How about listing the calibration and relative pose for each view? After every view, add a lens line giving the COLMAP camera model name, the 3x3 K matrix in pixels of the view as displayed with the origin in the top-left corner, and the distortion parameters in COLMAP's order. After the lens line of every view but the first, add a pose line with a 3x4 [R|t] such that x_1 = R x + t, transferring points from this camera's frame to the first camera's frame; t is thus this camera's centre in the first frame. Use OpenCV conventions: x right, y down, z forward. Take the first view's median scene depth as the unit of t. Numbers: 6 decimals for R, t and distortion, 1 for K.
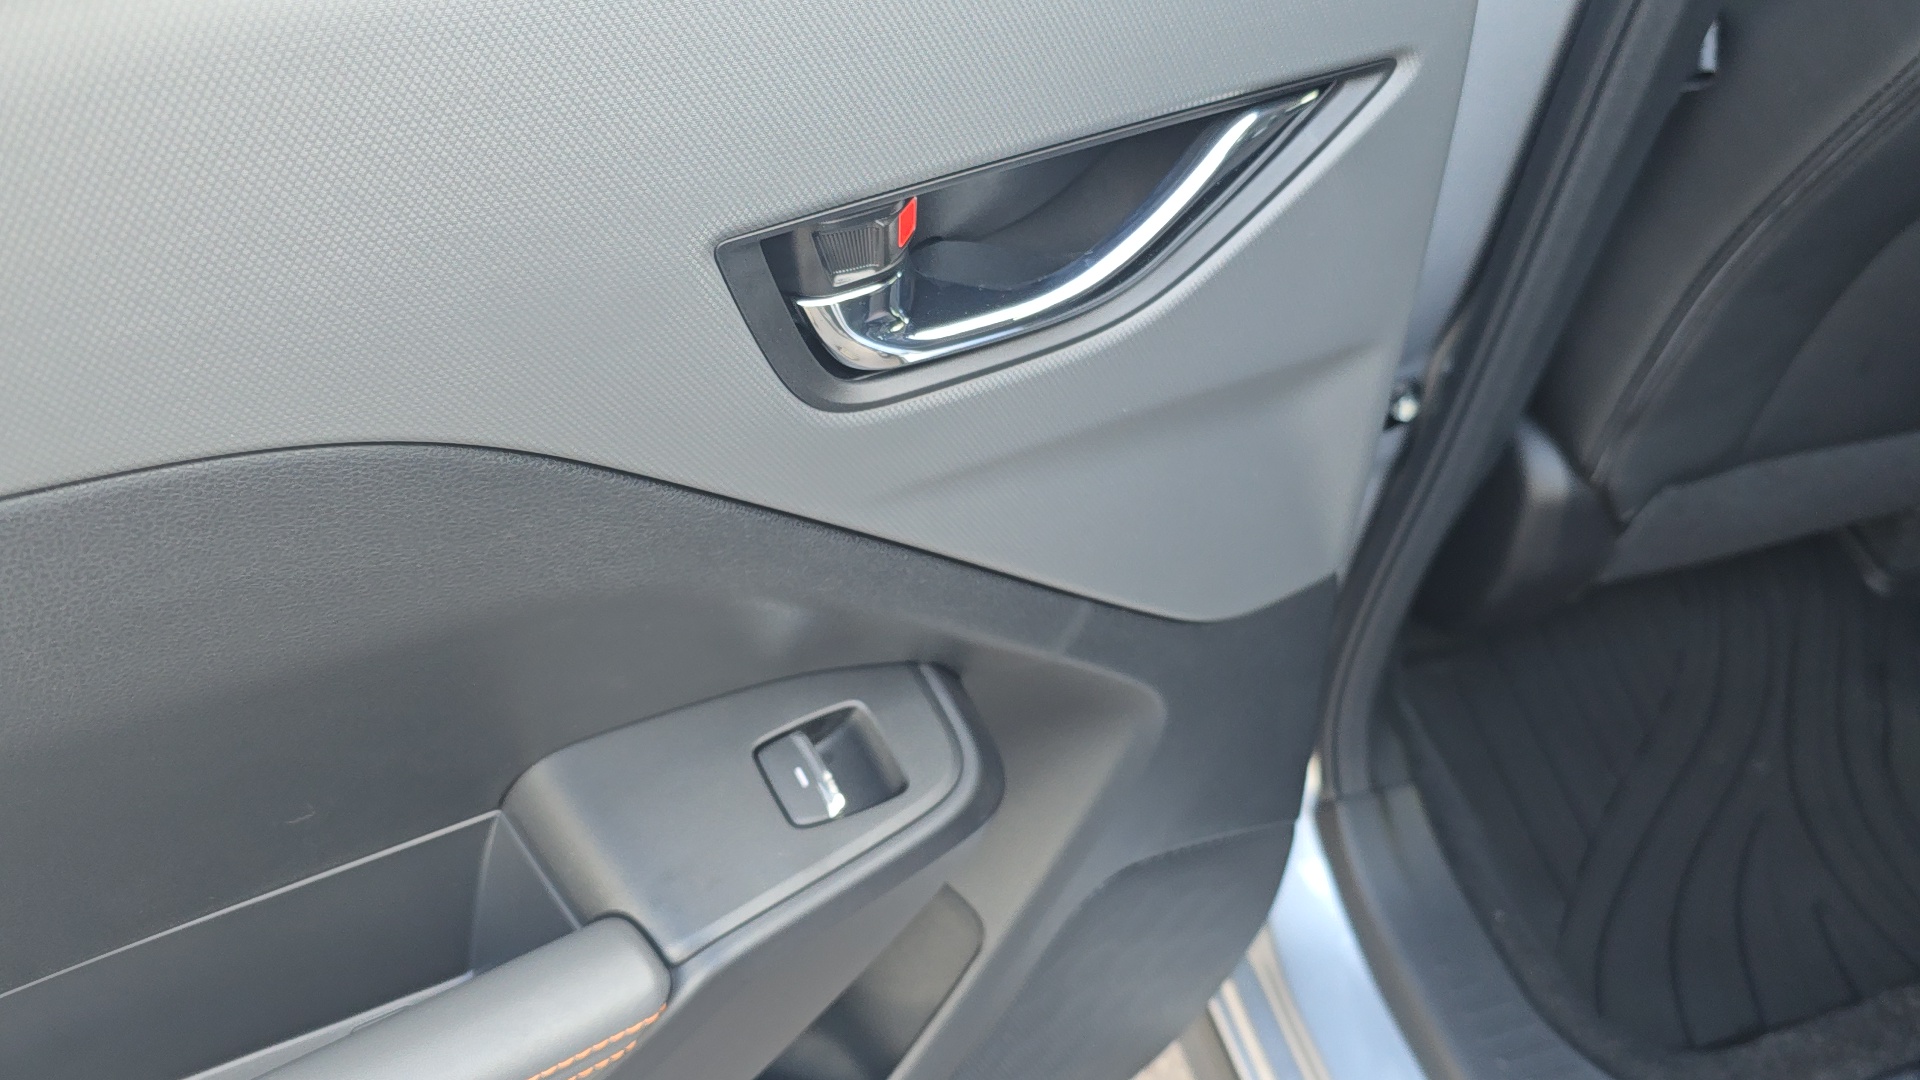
lens RADIAL K [[1587.6, 0, 975.0], [0, 1587.6, 561.3], [0, 0, 1]] dist [-0.001507, 0.011225]
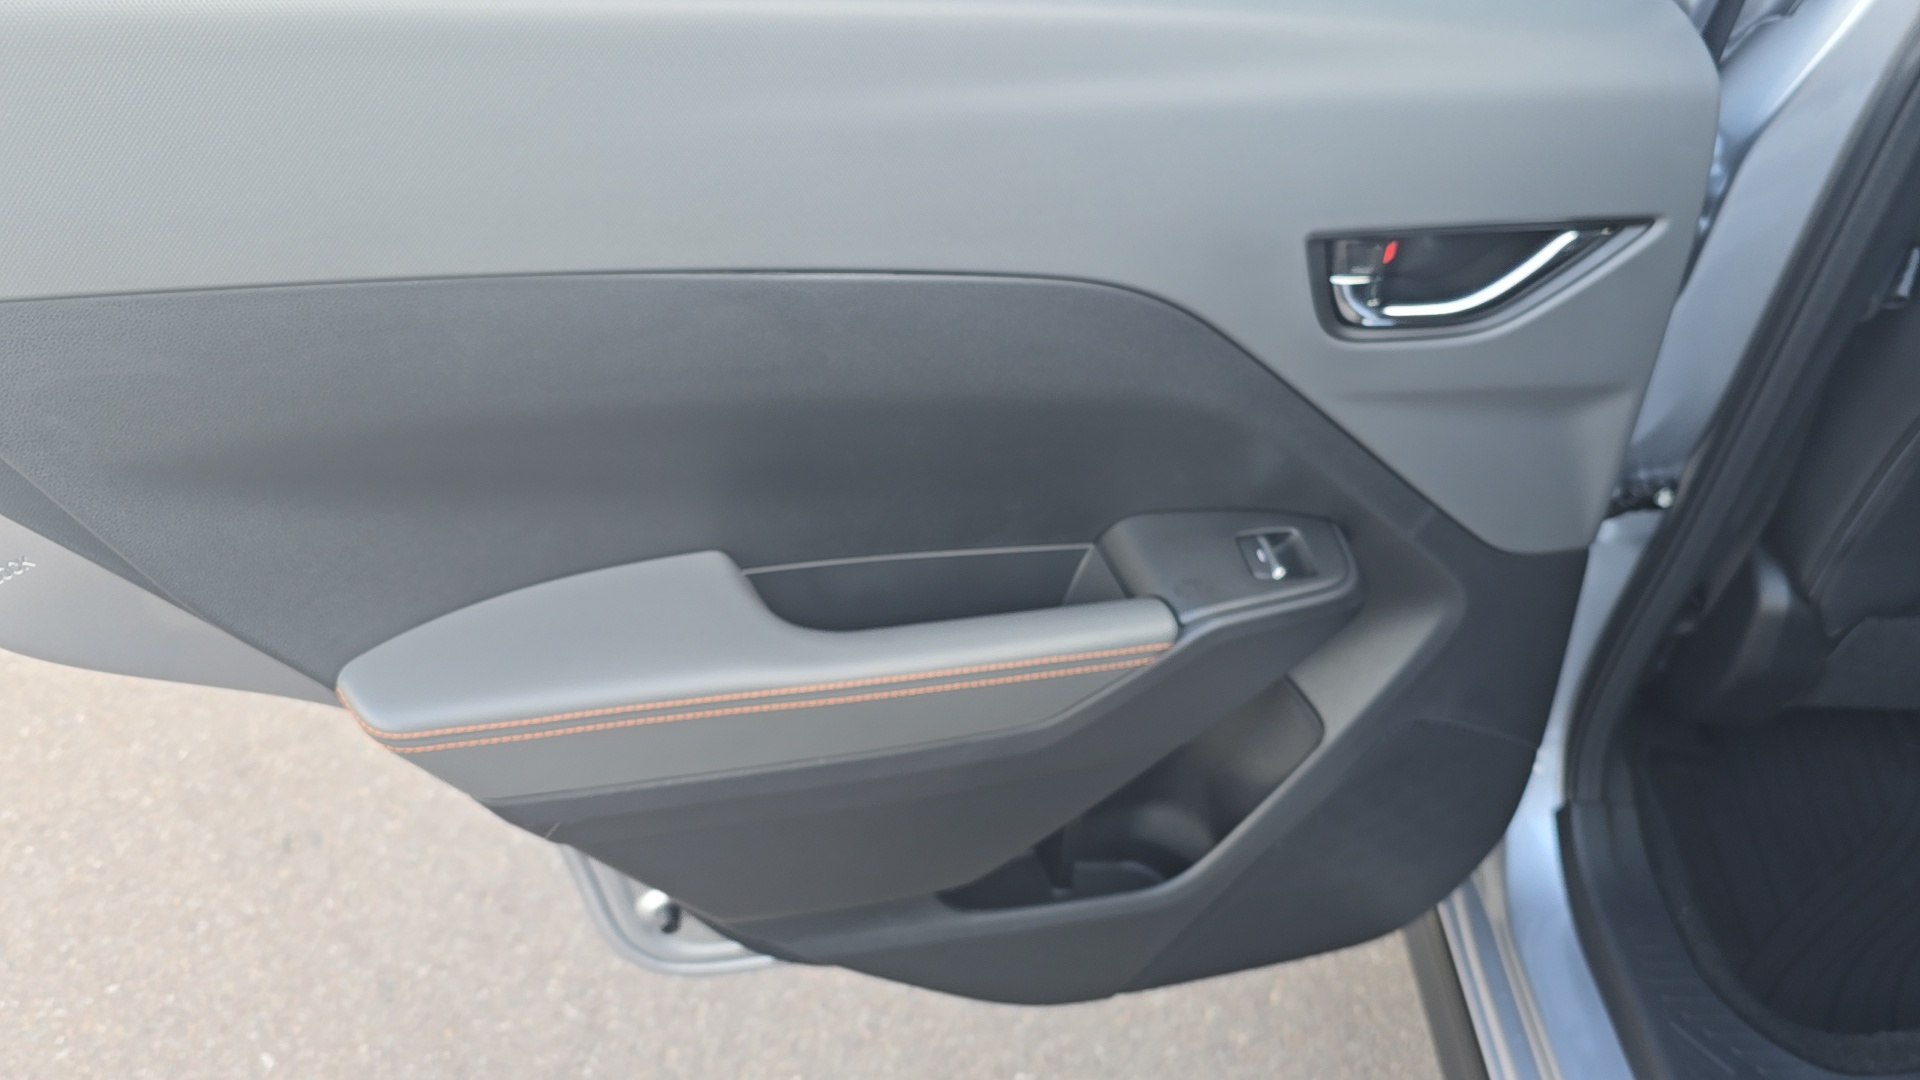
lens RADIAL K [[1587.6, 0, 975.0], [0, 1587.6, 561.3], [0, 0, 1]] dist [-0.001507, 0.011225]
pose [[0.964585, 0.181475, -0.191421, -0.059946], [-0.205494, 0.971995, -0.114009, 0.328115], [0.165371, 0.149307, 0.974864, -0.657671]]
